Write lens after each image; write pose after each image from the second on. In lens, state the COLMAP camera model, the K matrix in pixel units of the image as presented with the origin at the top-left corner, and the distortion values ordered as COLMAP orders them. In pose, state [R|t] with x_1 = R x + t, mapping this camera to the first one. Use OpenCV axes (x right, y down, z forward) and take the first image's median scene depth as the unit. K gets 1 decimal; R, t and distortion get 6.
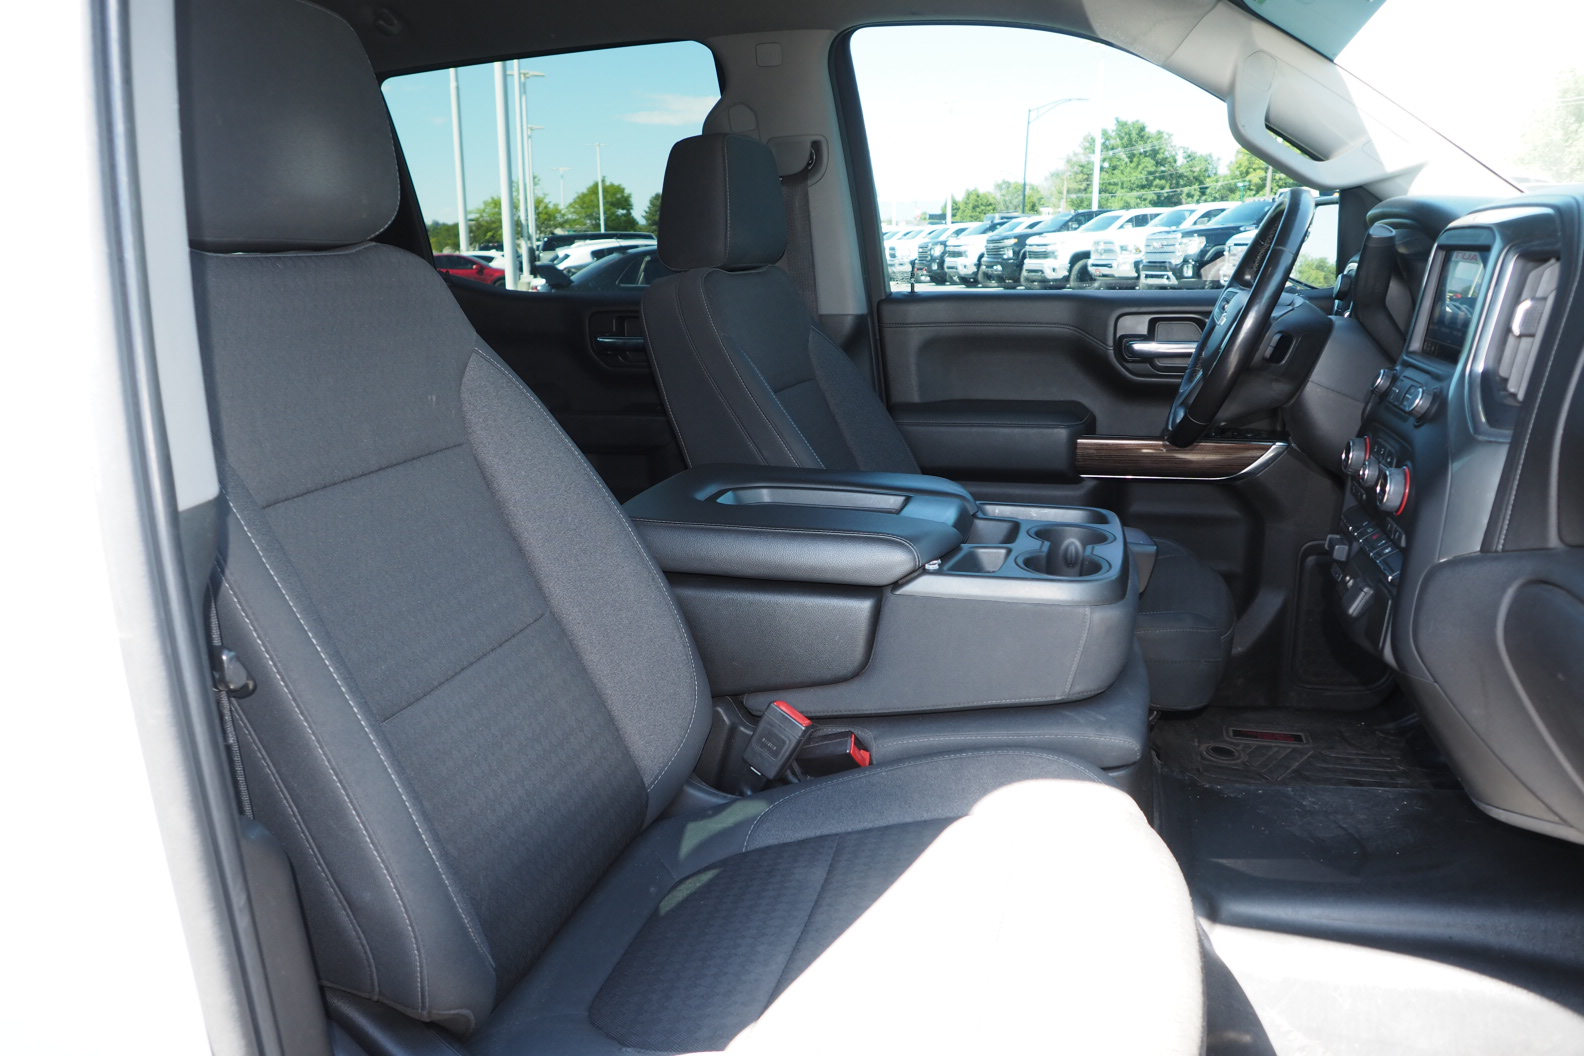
lens RADIAL K [[1128.9, 0, 775.0], [0, 1128.9, 516.9], [0, 0, 1]] dist [-0.034881, 0.001327]
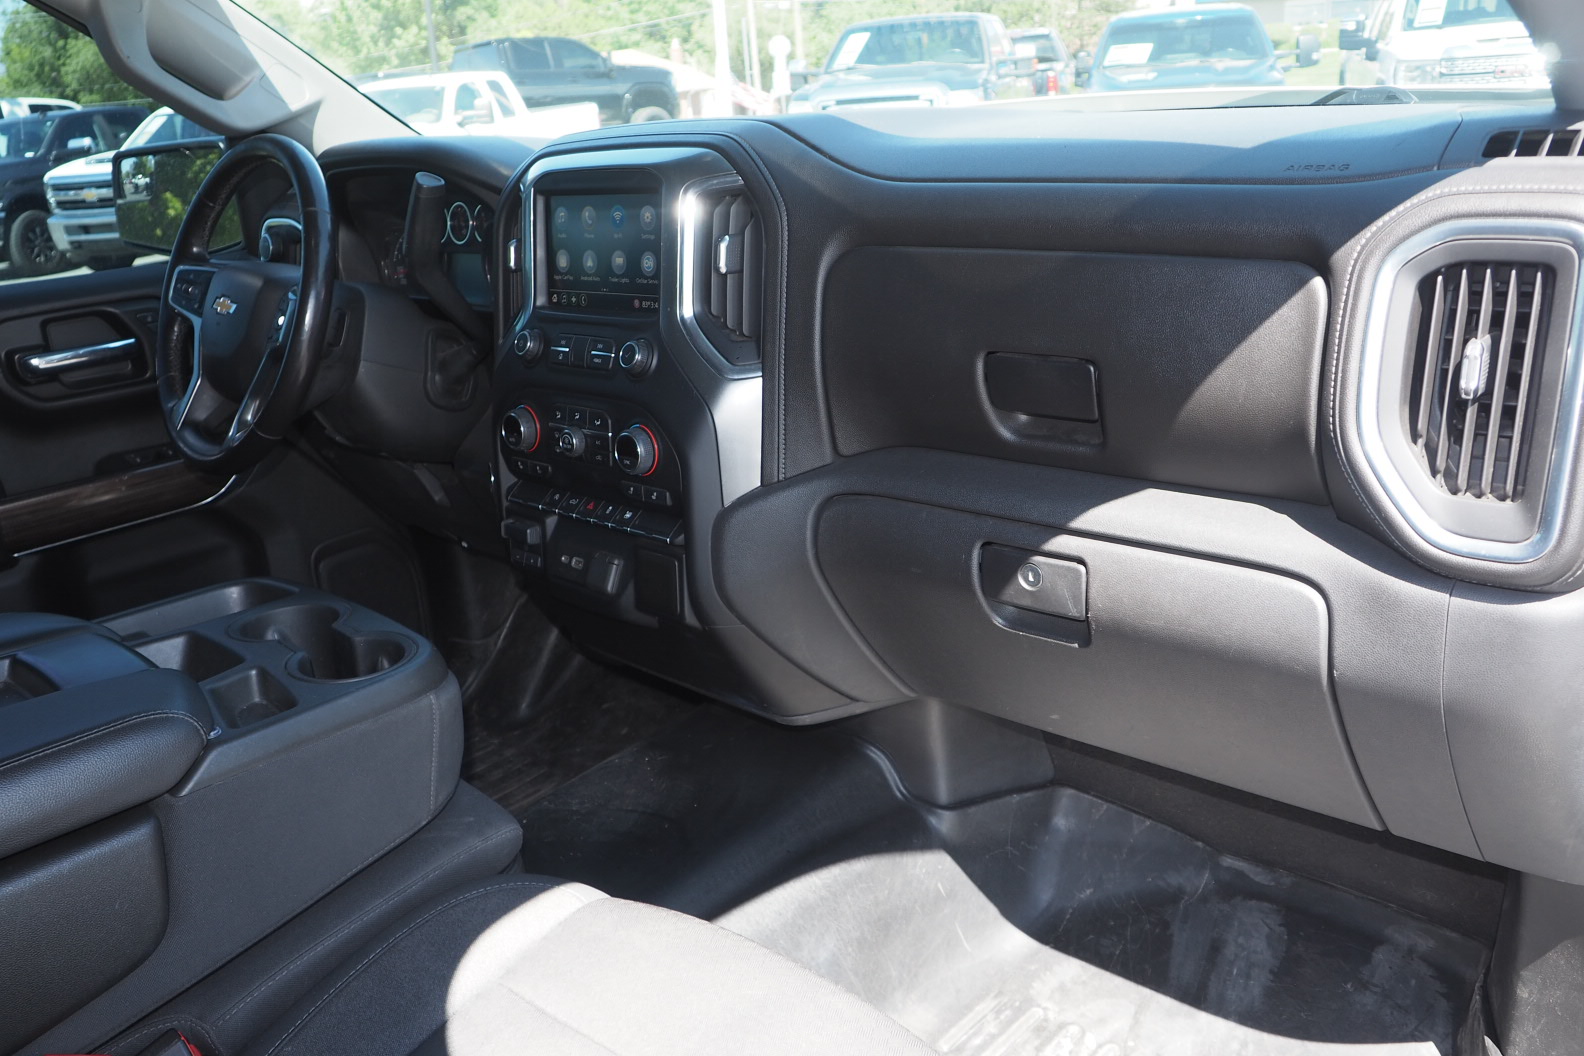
lens RADIAL K [[1296.3, 0, 778.1], [0, 1296.3, 533.9], [0, 0, 1]] dist [-0.026818, 0.022643]
pose [[0.472077, -0.287703, 0.833289, -0.005541], [0.268379, 0.947281, 0.175018, -0.002017], [-0.839712, 0.141015, 0.524403, 0.005699]]
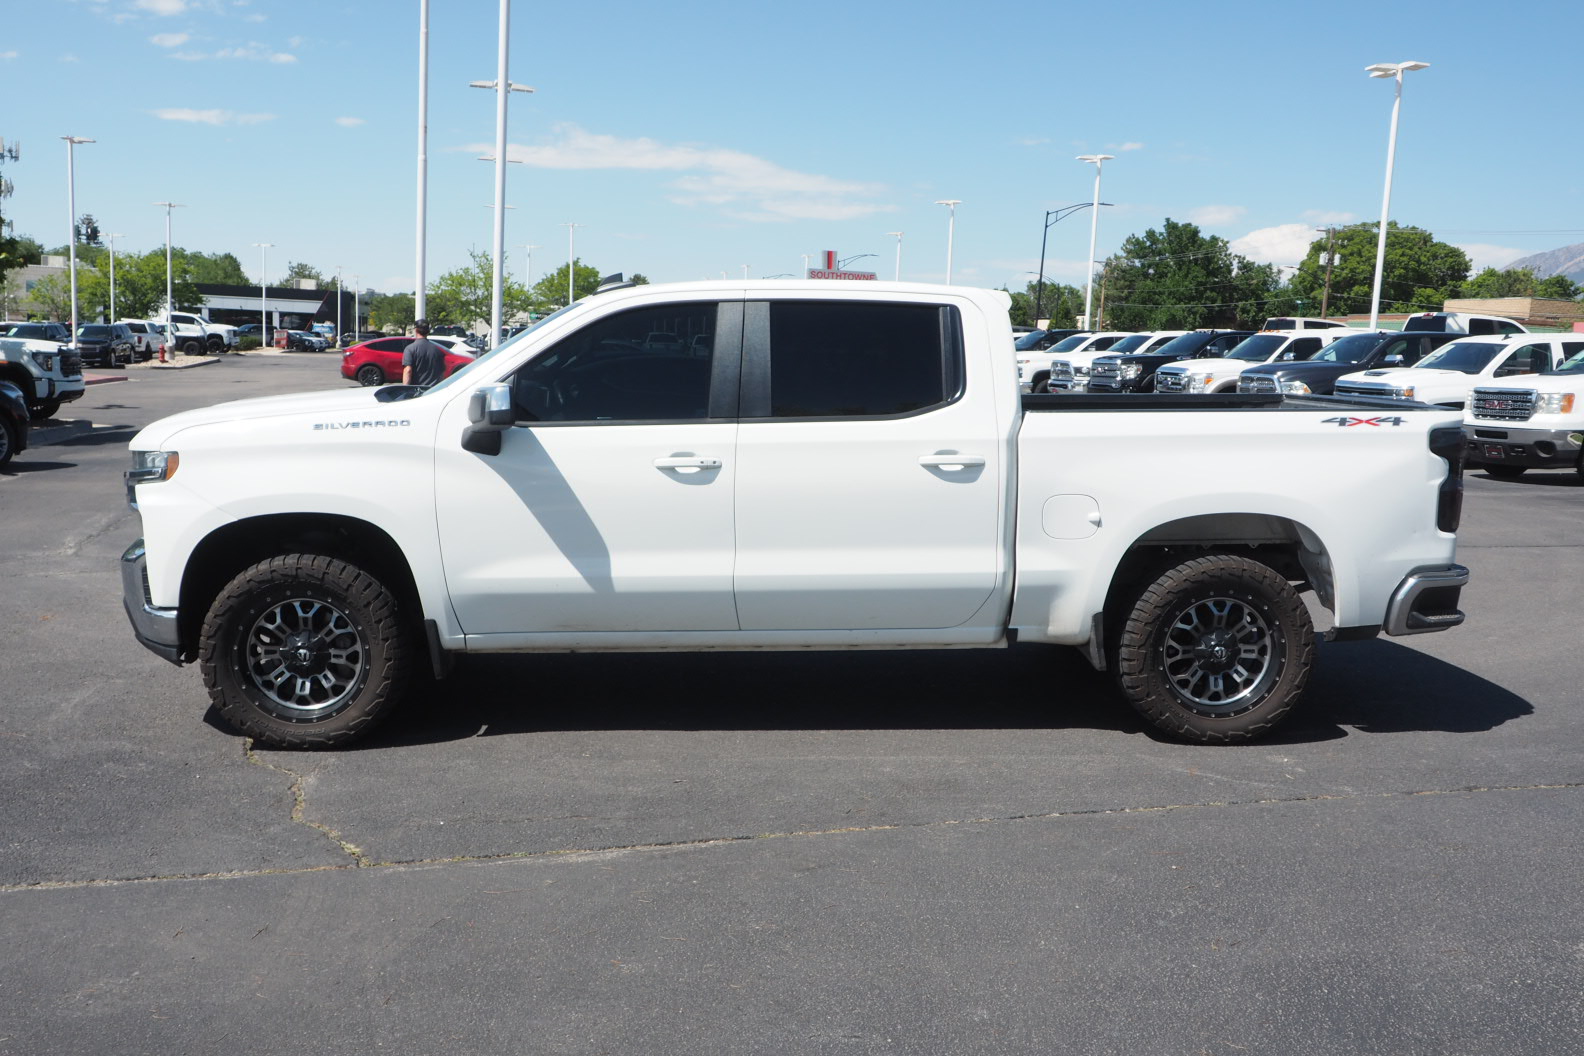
lens RADIAL K [[1359.6, 0, 774.7], [0, 1359.6, 530.7], [0, 0, 1]] dist [-0.005243, -0.022279]
pose [[0.998501, 0.054379, 0.006252, 0.027801], [-0.053517, 0.993834, -0.097106, 0.030190], [-0.011494, 0.096626, 0.995254, -0.159986]]
